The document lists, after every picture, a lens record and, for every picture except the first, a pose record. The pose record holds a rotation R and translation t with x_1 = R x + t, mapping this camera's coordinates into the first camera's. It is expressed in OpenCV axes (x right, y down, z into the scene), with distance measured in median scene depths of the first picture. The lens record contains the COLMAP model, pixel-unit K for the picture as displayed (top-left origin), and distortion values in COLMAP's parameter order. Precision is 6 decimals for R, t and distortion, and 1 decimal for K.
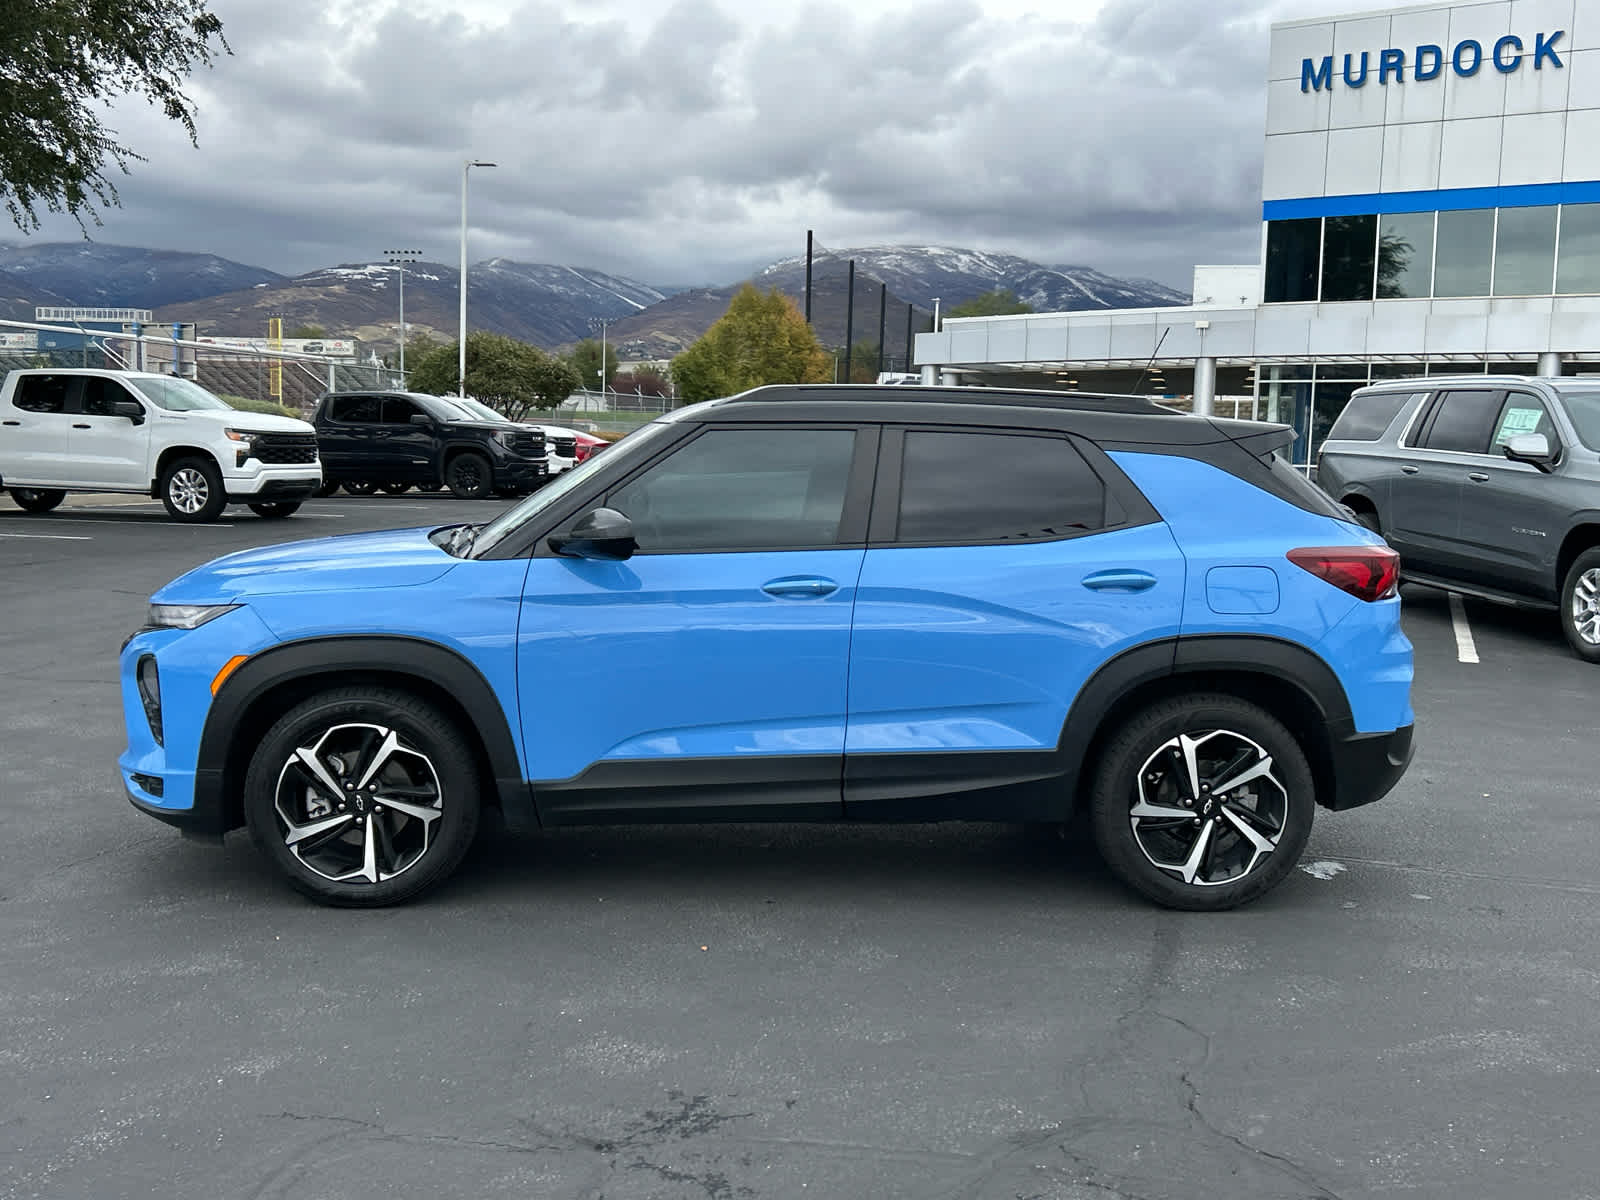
lens RADIAL K [[1649.8, 0, 787.0], [0, 1649.8, 595.0], [0, 0, 1]] dist [0.133163, -0.308553]
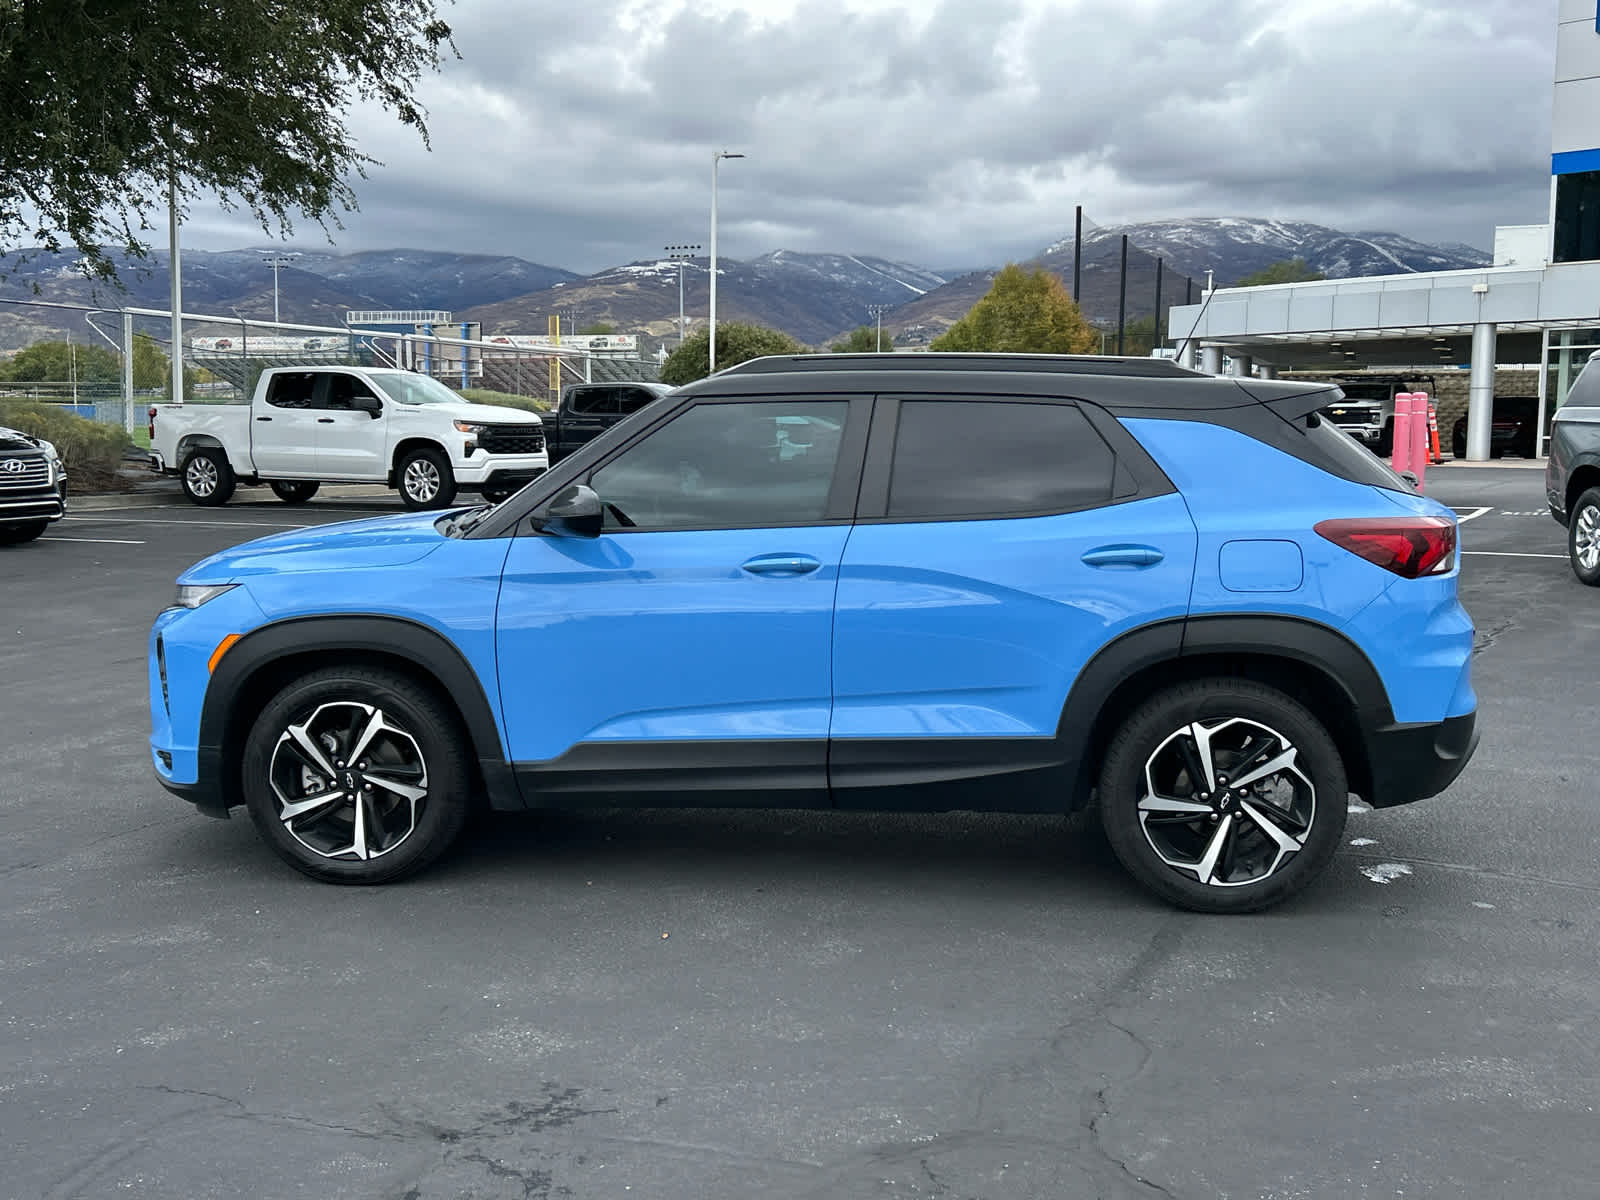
lens RADIAL K [[1649.4, 0, 782.7], [0, 1649.4, 590.2], [0, 0, 1]] dist [0.130244, -0.299202]
pose [[0.985327, -0.002166, -0.170662, 0.169451], [0.003182, 0.999979, 0.005677, 0.004409], [0.170646, -0.006137, 0.985313, 0.049858]]
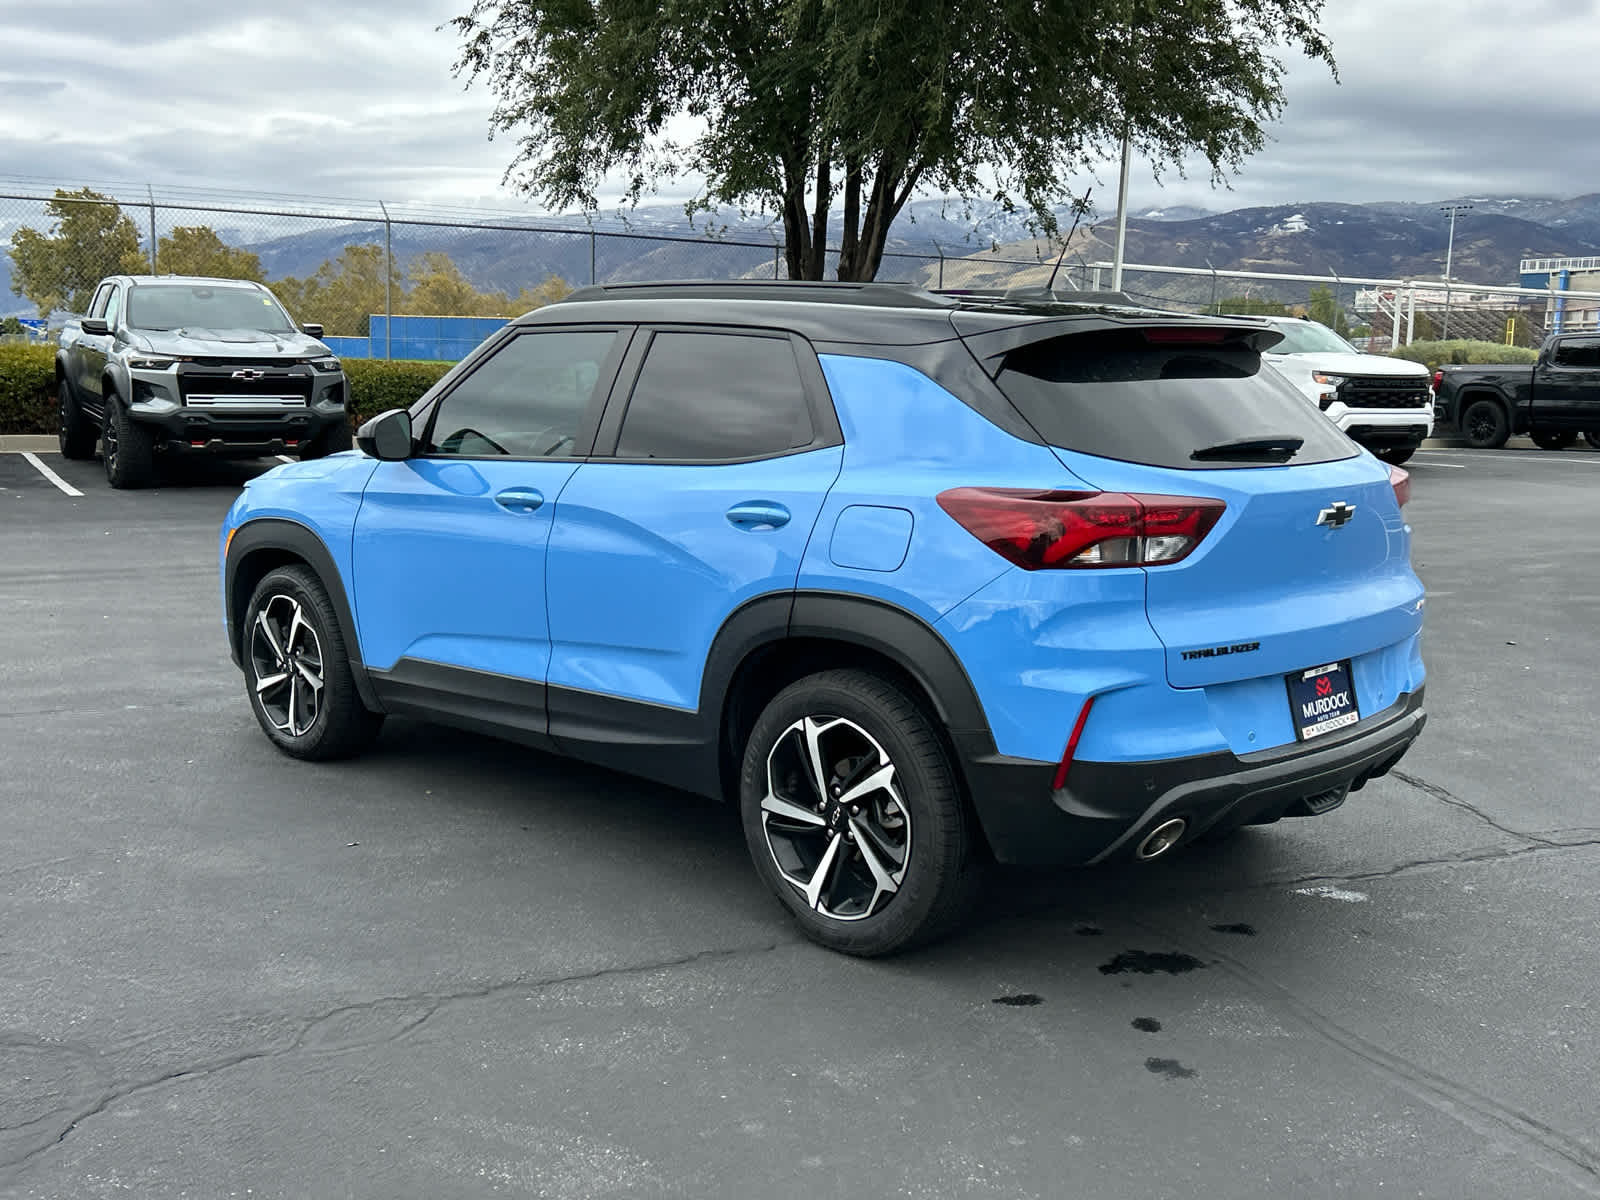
lens RADIAL K [[1649.8, 0, 787.0], [0, 1649.8, 595.0], [0, 0, 1]] dist [0.133163, -0.308553]
pose [[0.661680, 0.096775, -0.743515, 0.798778], [-0.077123, 0.995160, 0.060894, -0.019283], [0.745810, 0.017050, 0.665941, 0.474176]]
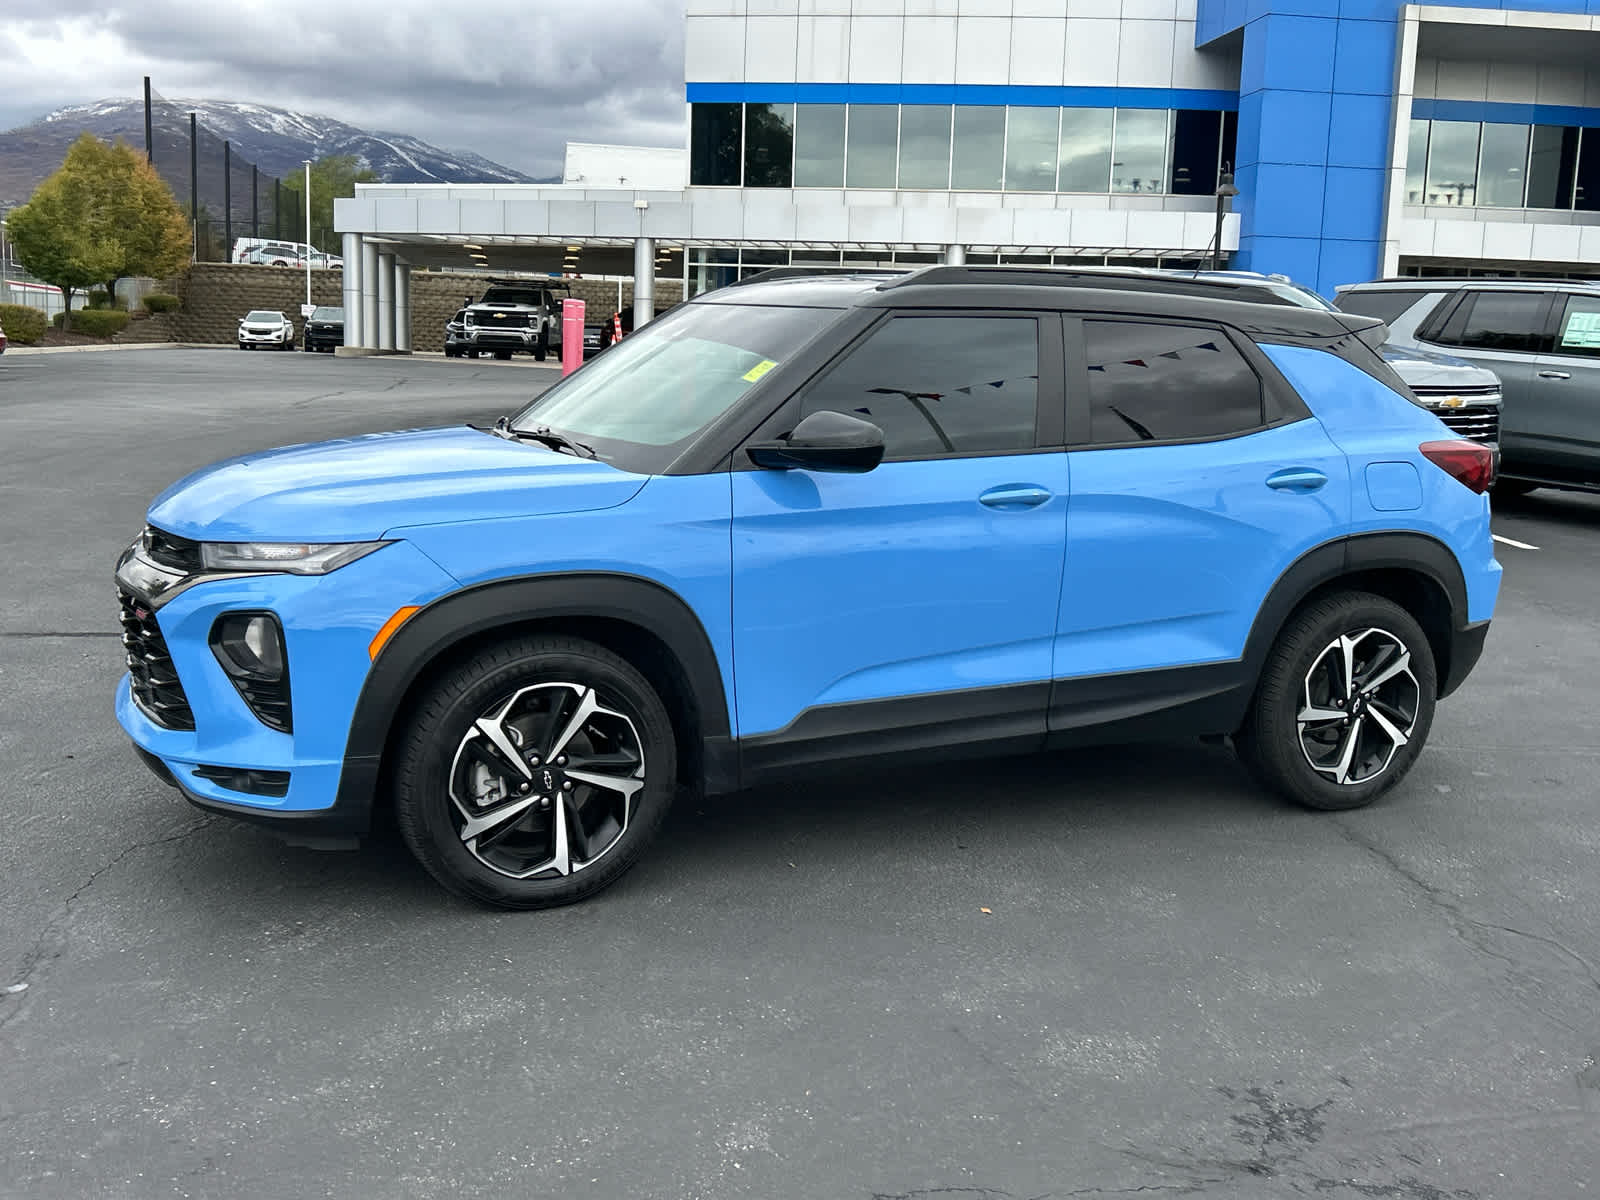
lens RADIAL K [[1649.4, 0, 782.7], [0, 1649.4, 590.2], [0, 0, 1]] dist [0.130244, -0.299202]
pose [[0.925241, -0.048754, 0.376234, -0.435790], [0.022283, 0.996980, 0.074396, -0.023049], [-0.378725, -0.060451, 0.923533, 0.216215]]
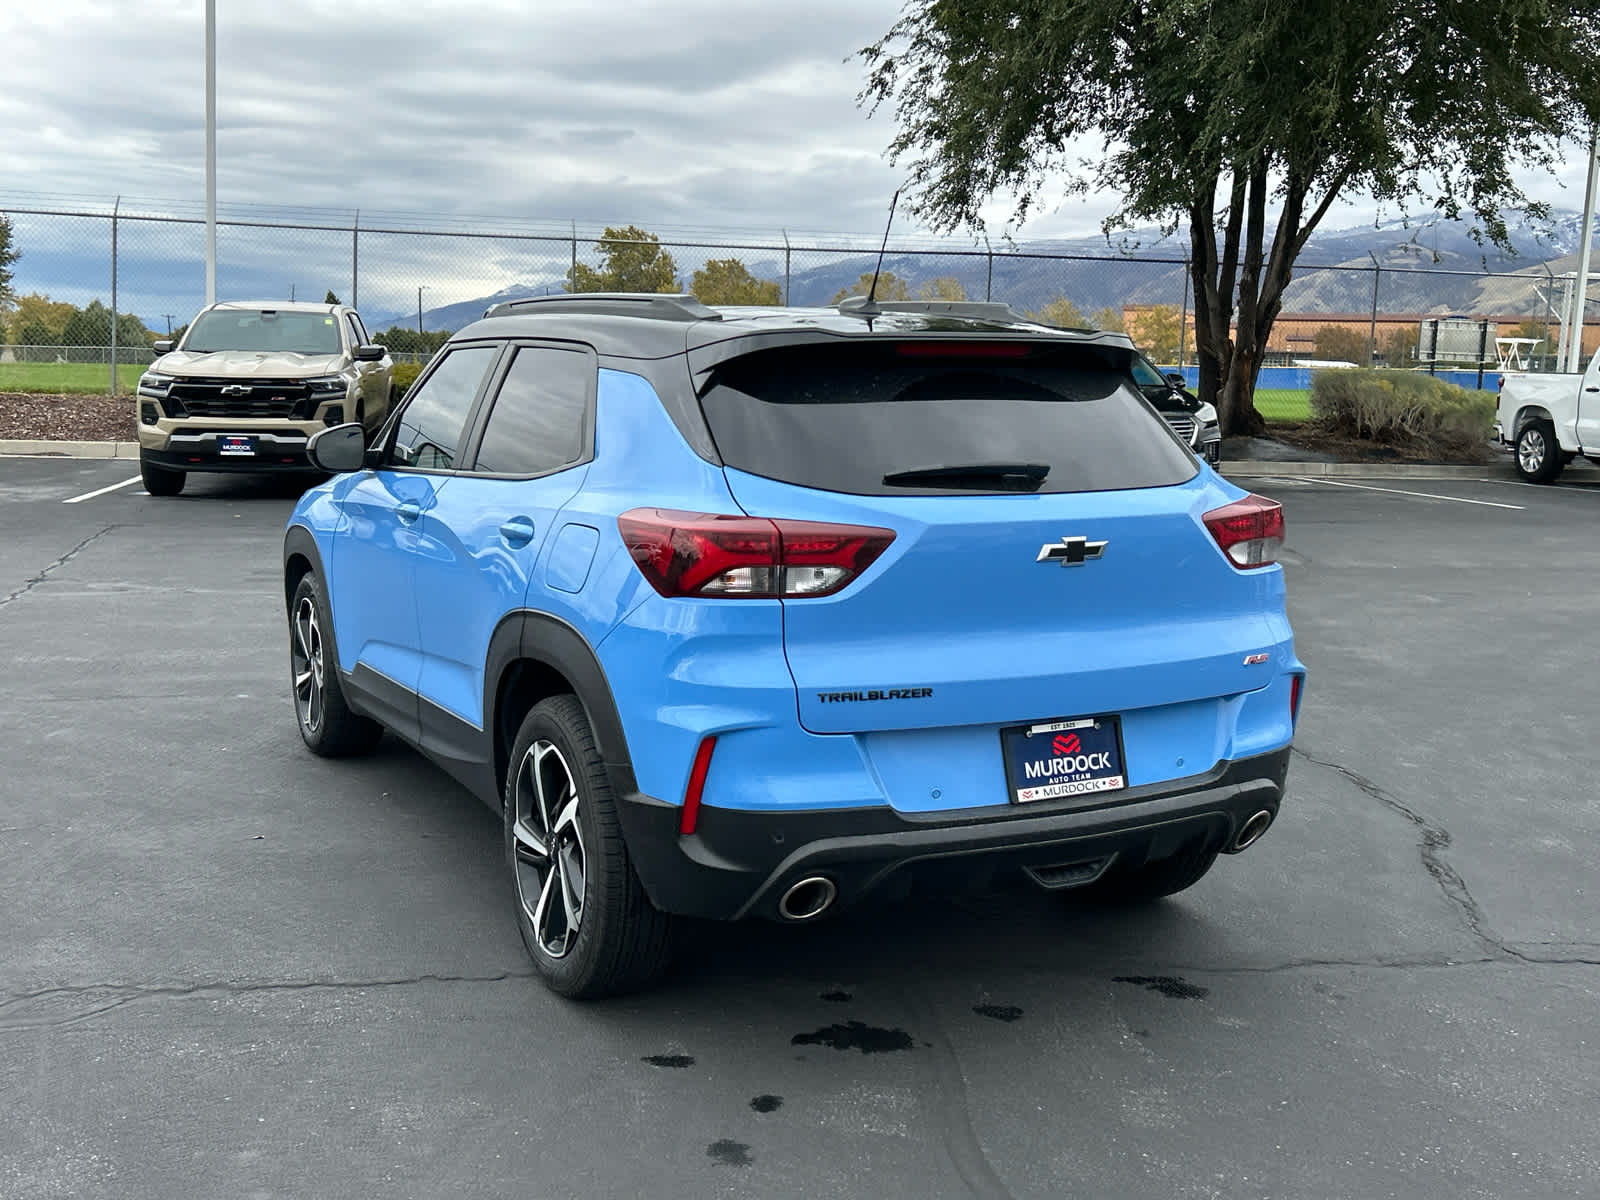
lens RADIAL K [[1656.8, 0, 783.9], [0, 1656.8, 570.0], [0, 0, 1]] dist [0.118382, -0.266369]
pose [[0.405171, 0.094866, -0.909306, 0.957406], [-0.098753, 0.993324, 0.059629, -0.049044], [0.908892, 0.065637, 0.411834, 0.783332]]
